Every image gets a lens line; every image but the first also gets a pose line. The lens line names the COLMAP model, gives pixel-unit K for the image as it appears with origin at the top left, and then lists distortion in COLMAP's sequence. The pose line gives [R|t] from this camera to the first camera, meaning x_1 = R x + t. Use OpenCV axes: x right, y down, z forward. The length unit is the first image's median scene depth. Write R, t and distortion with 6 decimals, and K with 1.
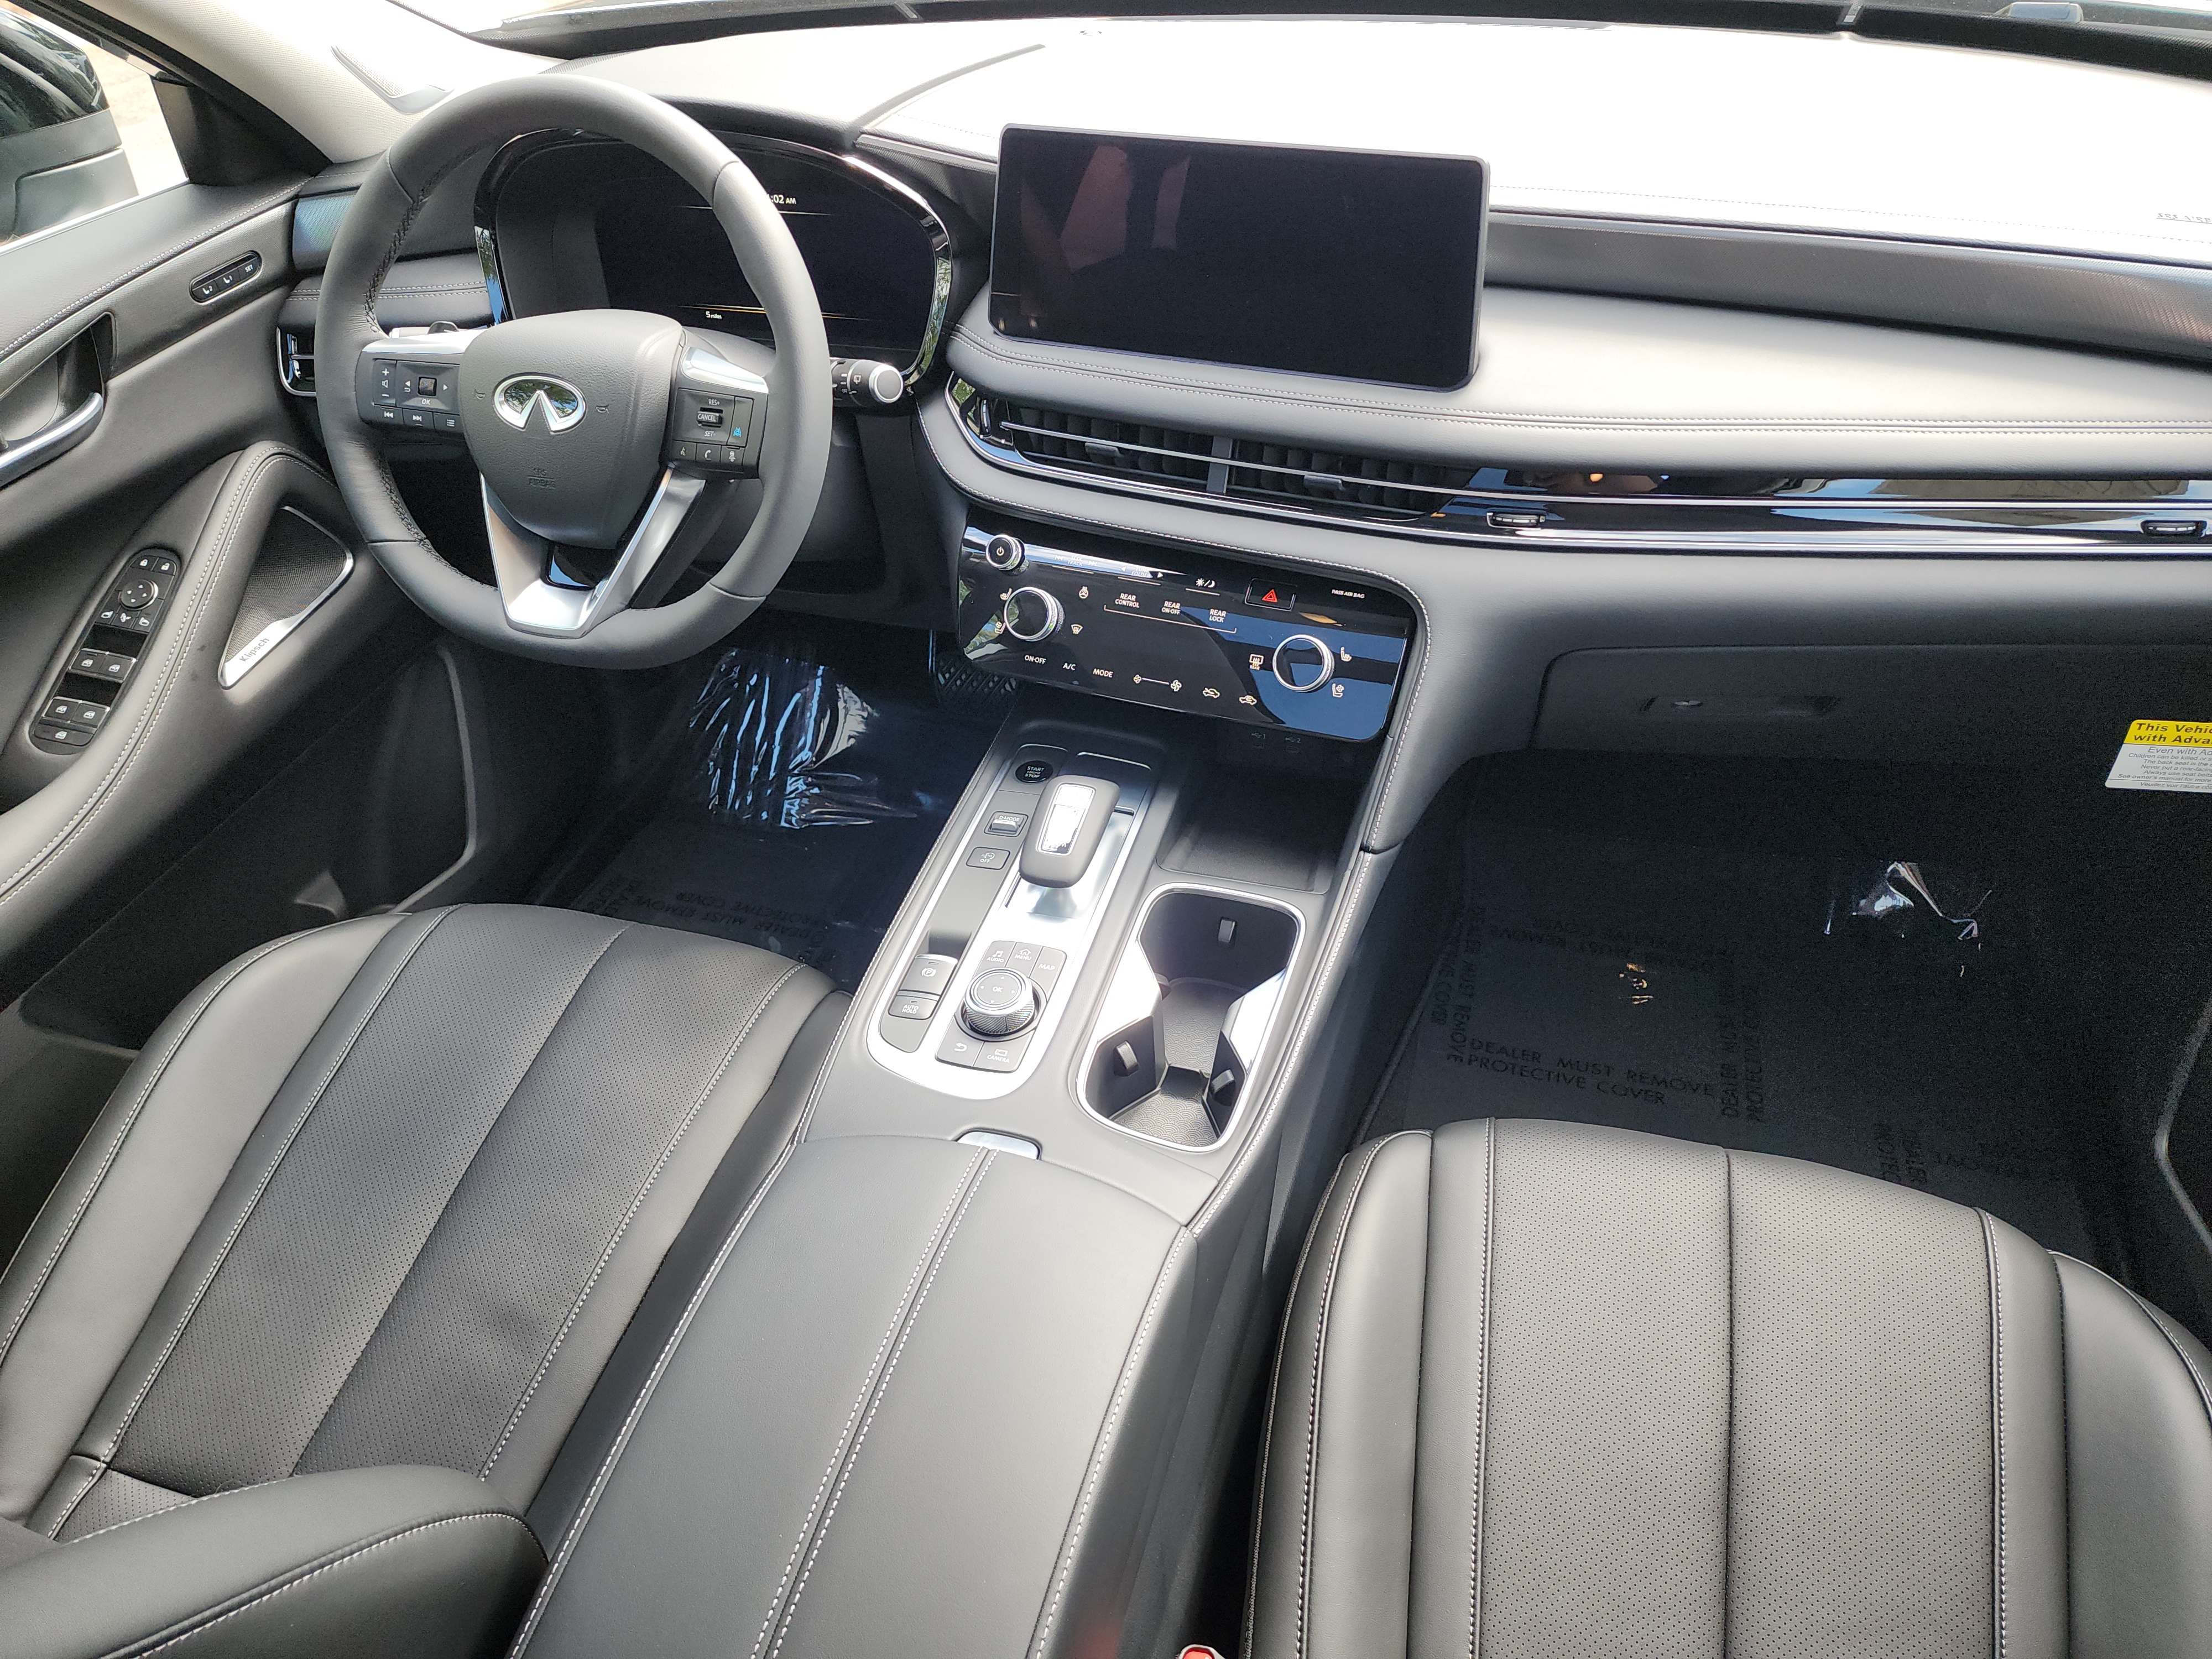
lens RADIAL K [[1479.8, 0, 1111.5], [0, 1479.8, 833.3], [0, 0, 1]] dist [0.046507, -0.032845]
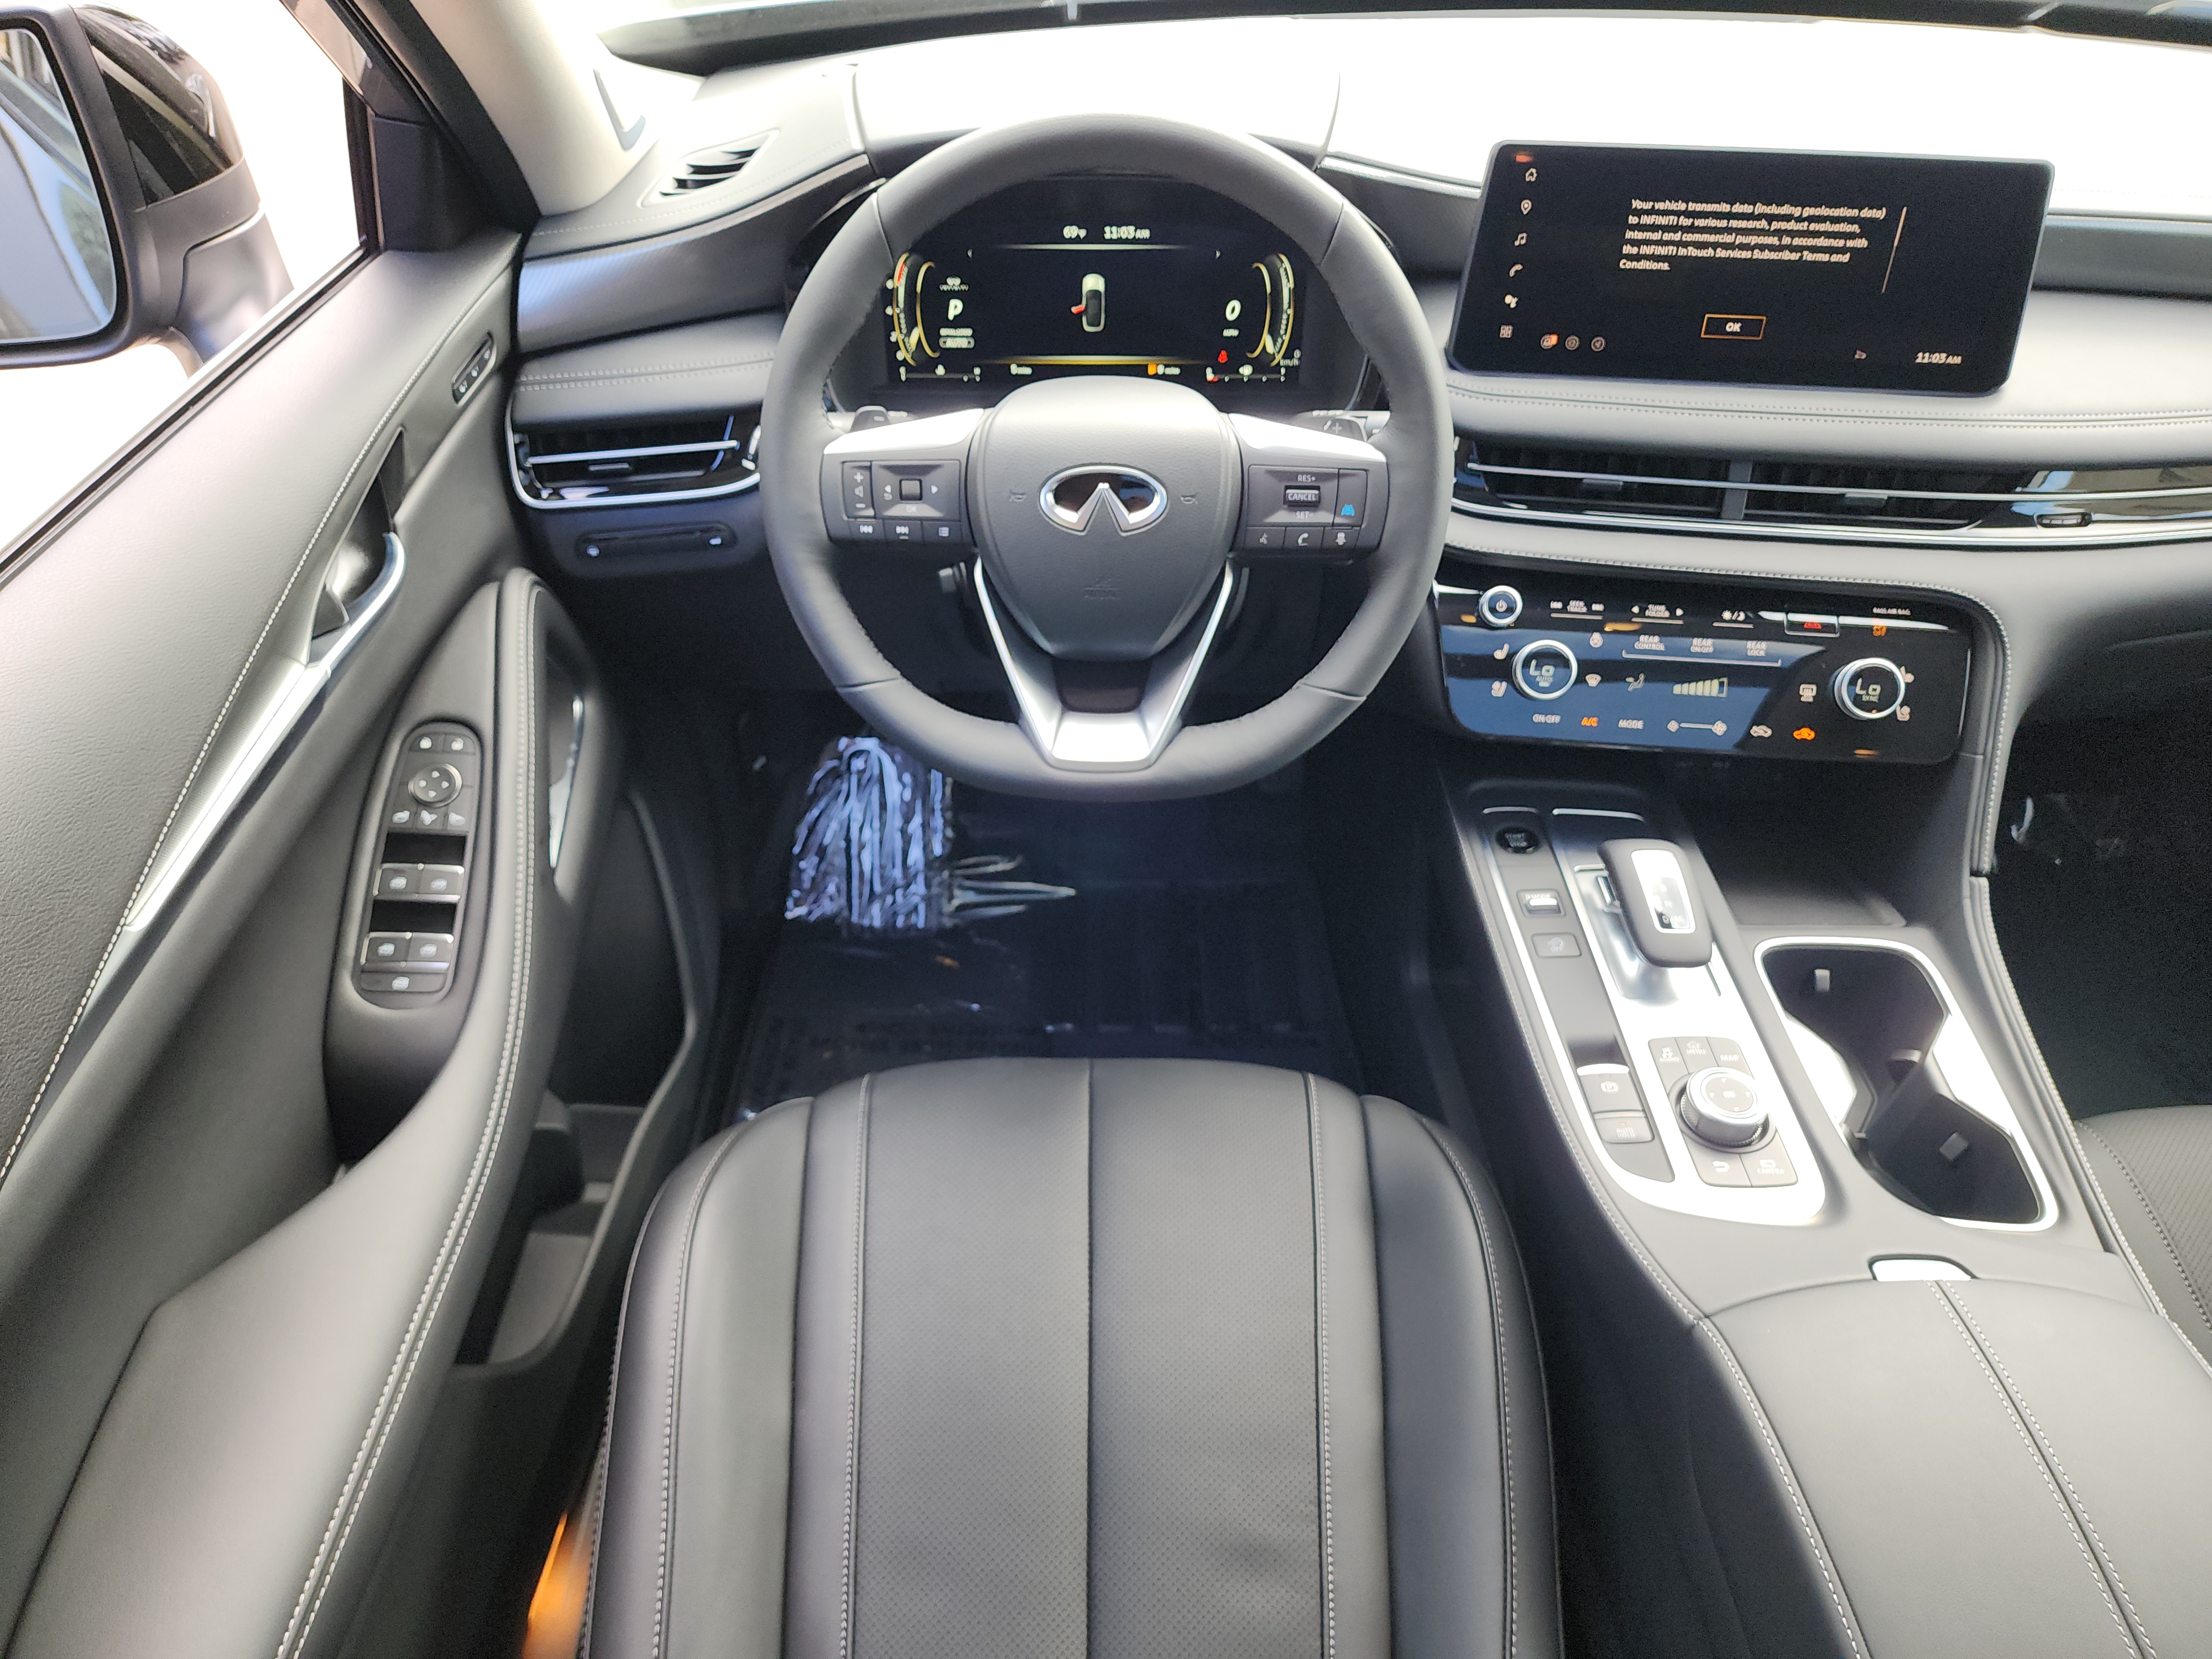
lens RADIAL K [[1479.8, 0, 1115.2], [0, 1479.8, 783.5], [0, 0, 1]] dist [0.046507, -0.032845]
pose [[0.956873, -0.141657, 0.253629, -0.578679], [0.145505, 0.989351, 0.003623, -0.126402], [-0.251442, 0.033437, 0.967295, 0.191617]]
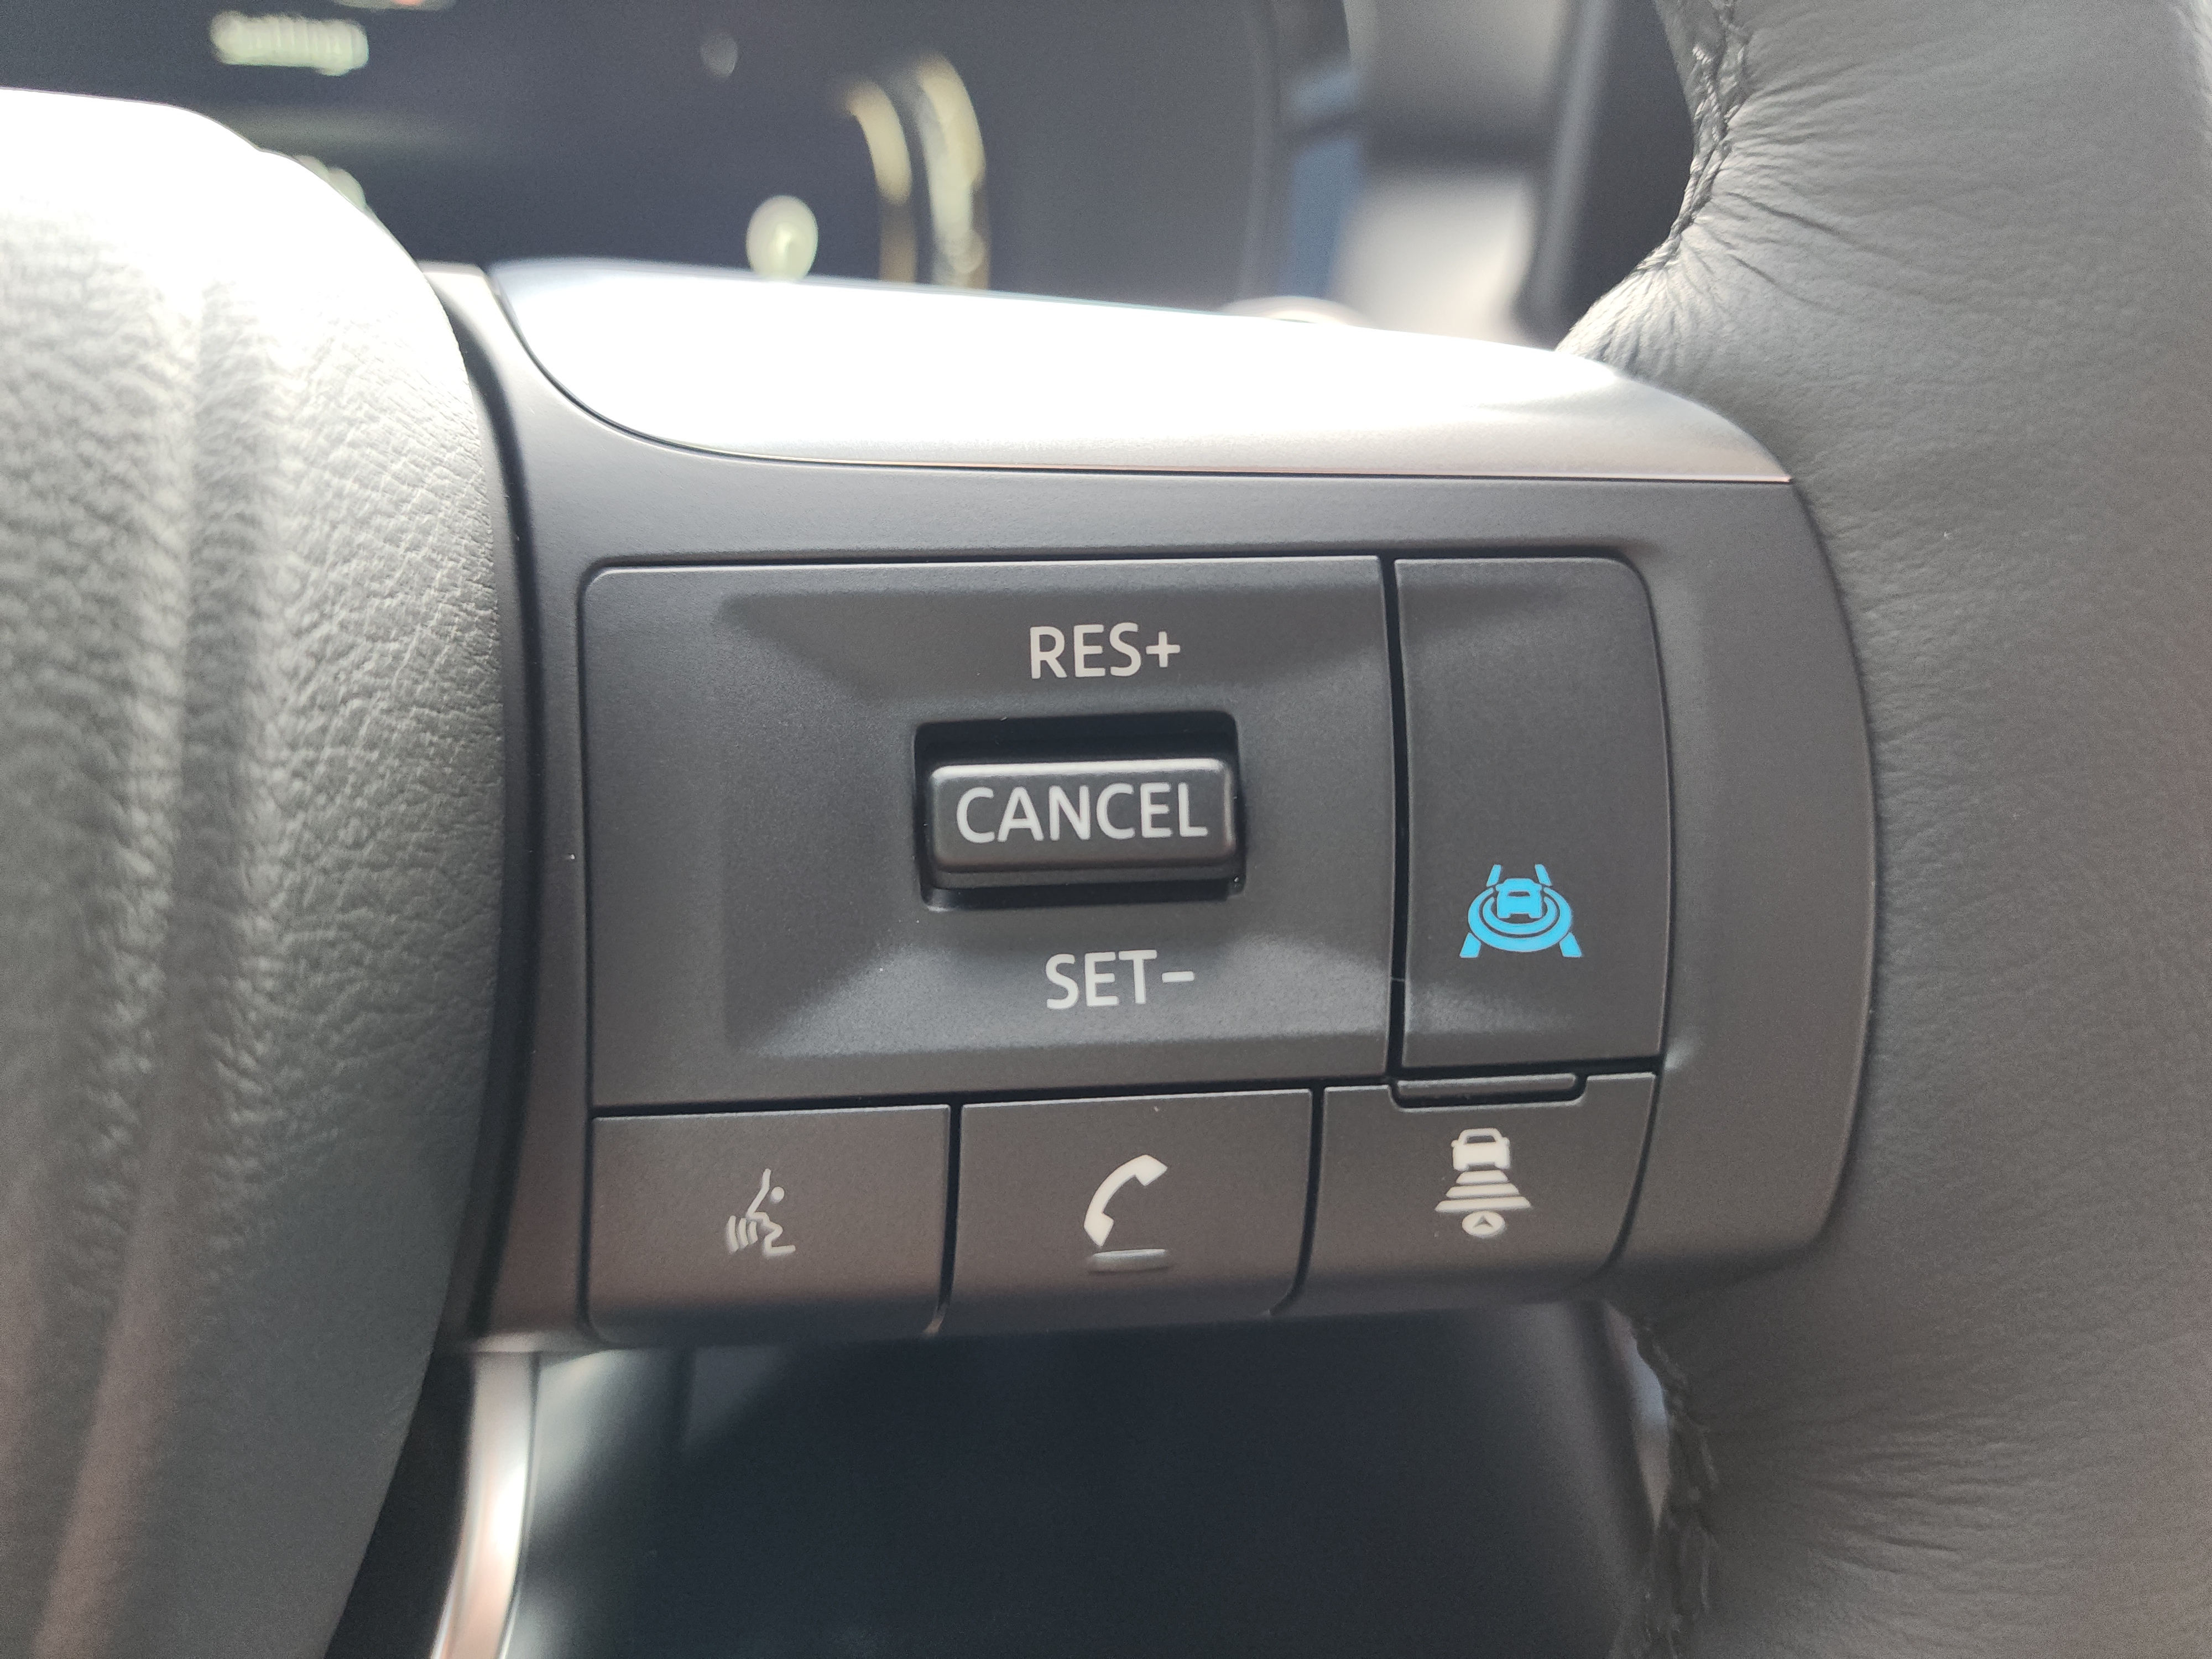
lens RADIAL K [[1479.8, 0, 1111.5], [0, 1479.8, 832.1], [0, 0, 1]] dist [0.046507, -0.032845]
pose [[0.892623, -0.142249, 0.427773, -0.290176], [0.230904, 0.959254, -0.162835, -0.247528], [-0.387180, 0.244125, 0.889098, 0.863832]]
